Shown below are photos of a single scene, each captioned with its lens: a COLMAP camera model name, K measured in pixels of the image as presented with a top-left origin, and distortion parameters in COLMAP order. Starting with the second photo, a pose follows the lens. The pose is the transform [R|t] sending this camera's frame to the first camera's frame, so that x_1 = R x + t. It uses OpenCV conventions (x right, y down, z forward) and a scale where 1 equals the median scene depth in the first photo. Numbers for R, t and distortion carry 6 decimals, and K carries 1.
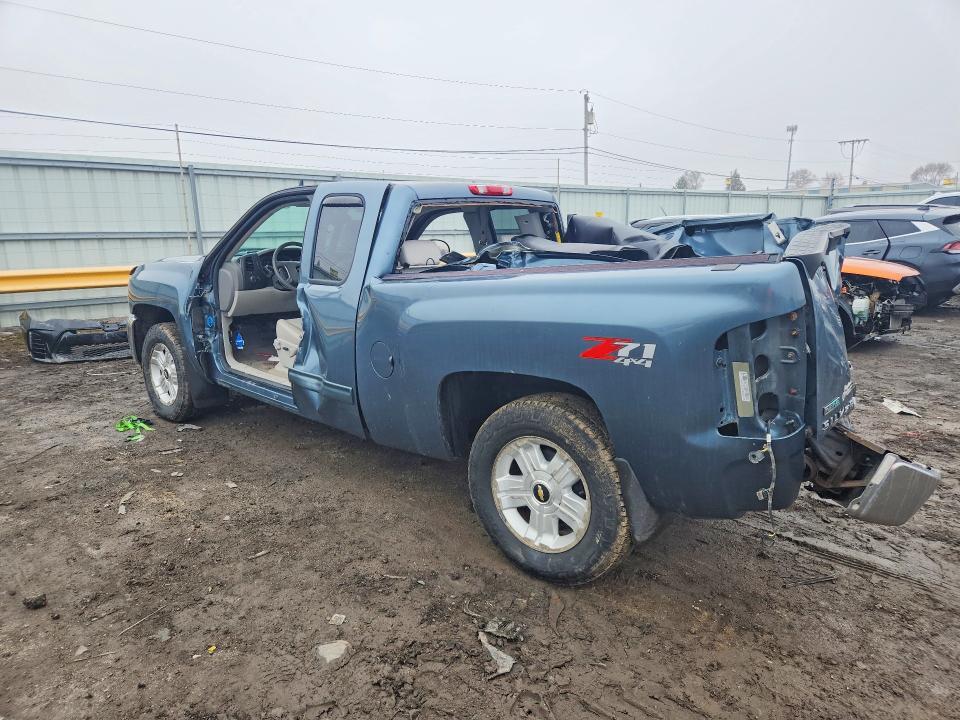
lens RADIAL K [[772.2, 0, 480.0], [0, 772.2, 360.0], [0, 0, 1]] dist [0.043663, -0.005094]
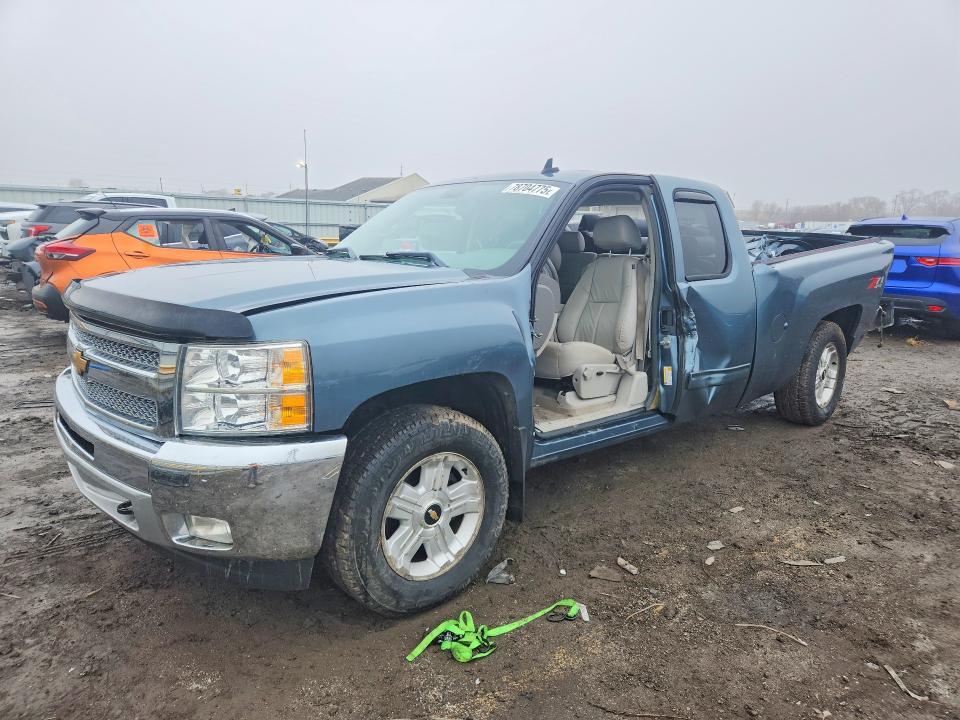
lens RADIAL K [[772.2, 0, 480.0], [0, 772.2, 360.0], [0, 0, 1]] dist [0.043663, -0.005094]
pose [[-0.058137, -0.149922, 0.986987, -1.155700], [0.168692, 0.972967, 0.157729, -0.195808], [-0.983953, 0.175667, -0.031274, 1.287543]]
